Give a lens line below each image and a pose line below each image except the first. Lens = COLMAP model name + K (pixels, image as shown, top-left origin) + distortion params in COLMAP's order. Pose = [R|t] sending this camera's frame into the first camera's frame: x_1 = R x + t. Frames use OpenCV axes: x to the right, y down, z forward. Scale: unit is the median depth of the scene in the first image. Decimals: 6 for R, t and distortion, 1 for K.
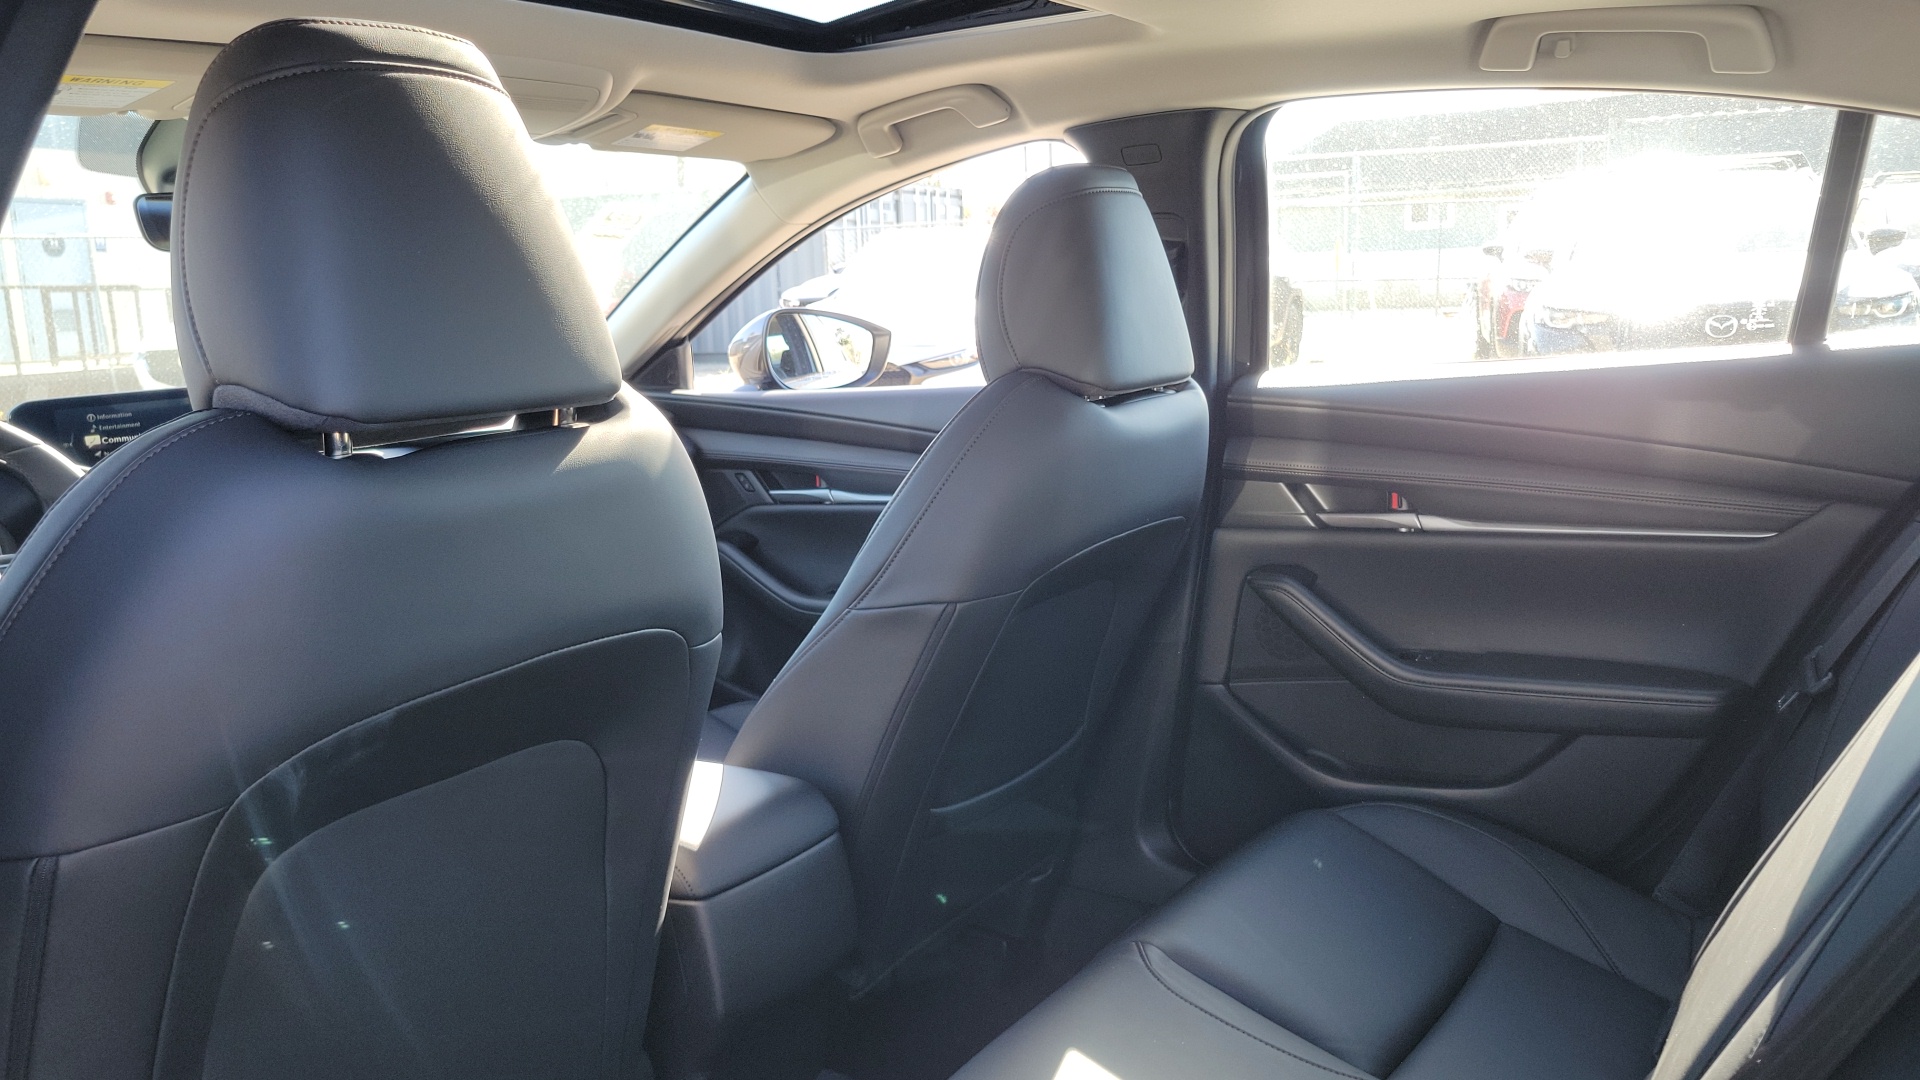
lens RADIAL K [[1465.8, 0, 960.0], [0, 1465.8, 540.0], [0, 0, 1]] dist [0.040242, -0.000775]
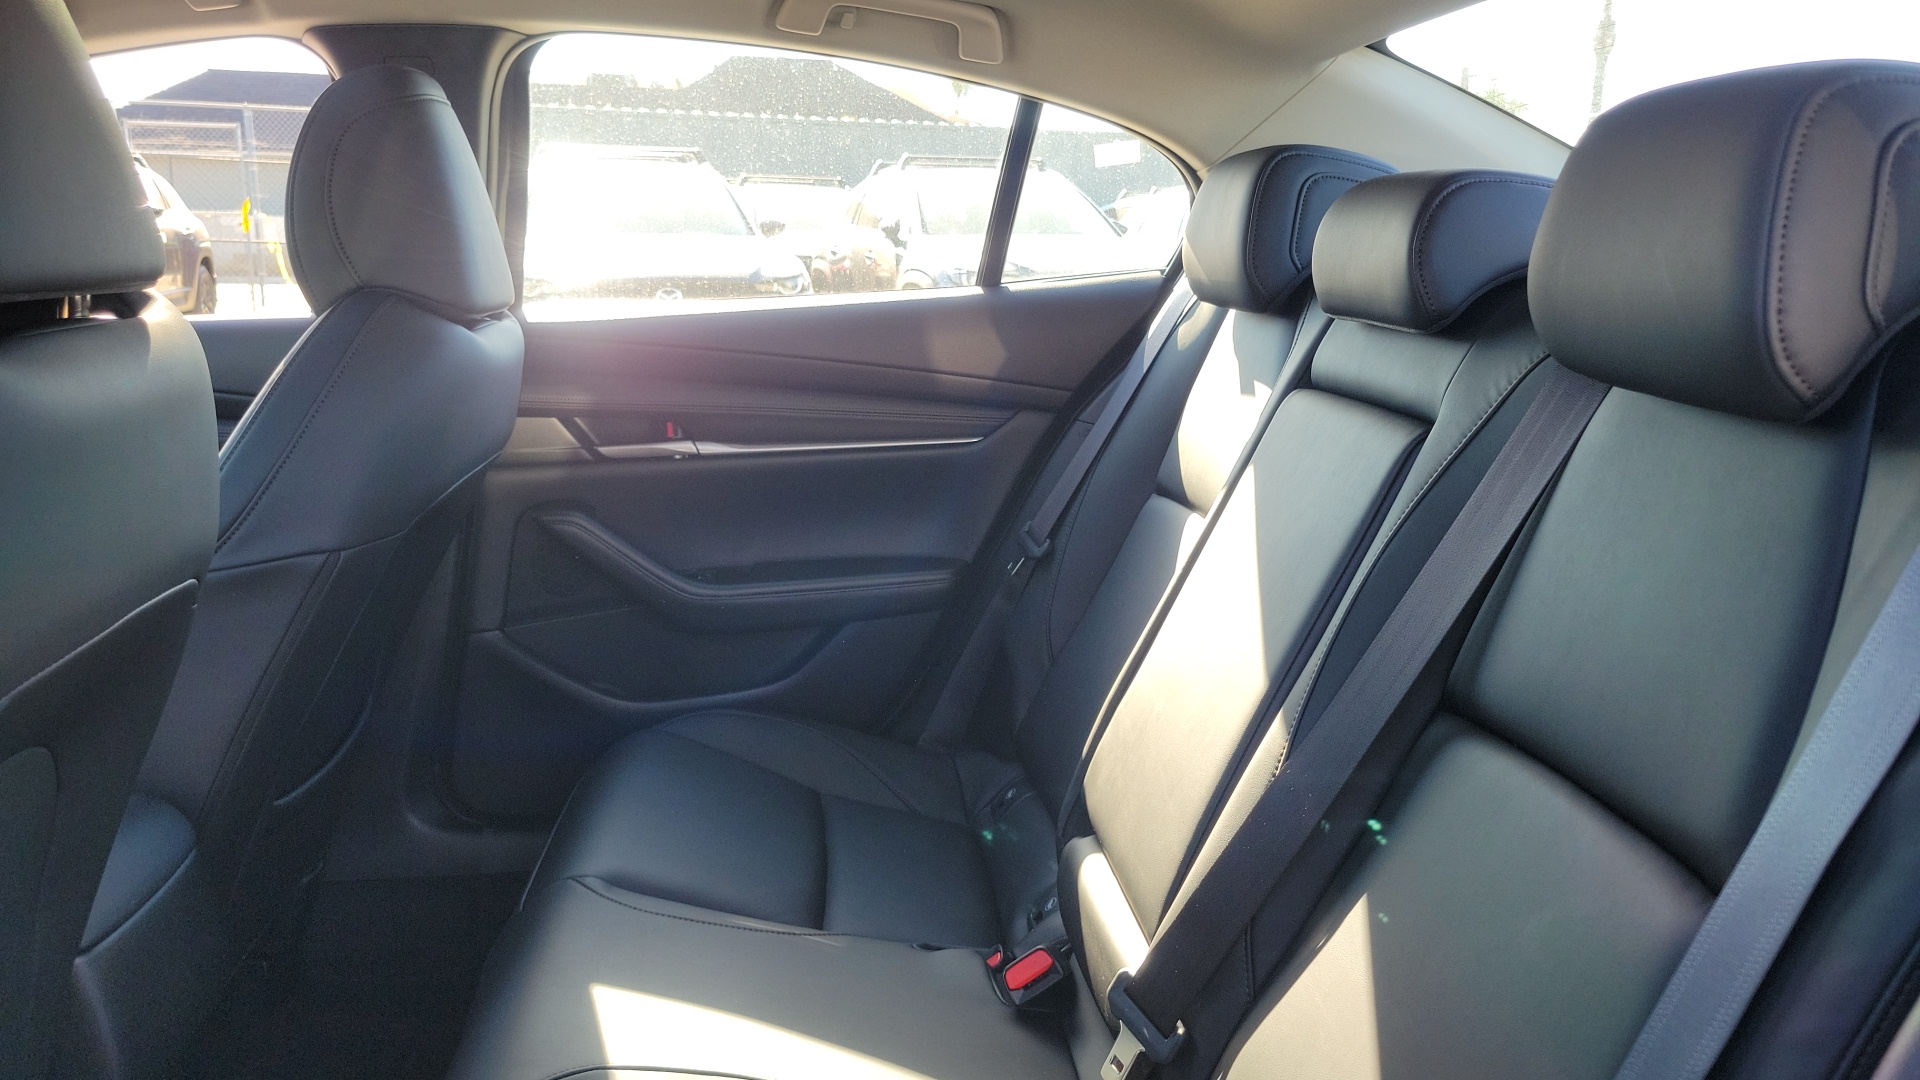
lens RADIAL K [[1487.8, 0, 960.0], [0, 1487.8, 540.0], [0, 0, 1]] dist [0.014315, -0.004654]
pose [[0.737713, -0.087006, 0.669485, -0.279007], [0.079495, 0.995957, 0.041838, 0.024502], [-0.670418, 0.022357, 0.741647, 0.073186]]
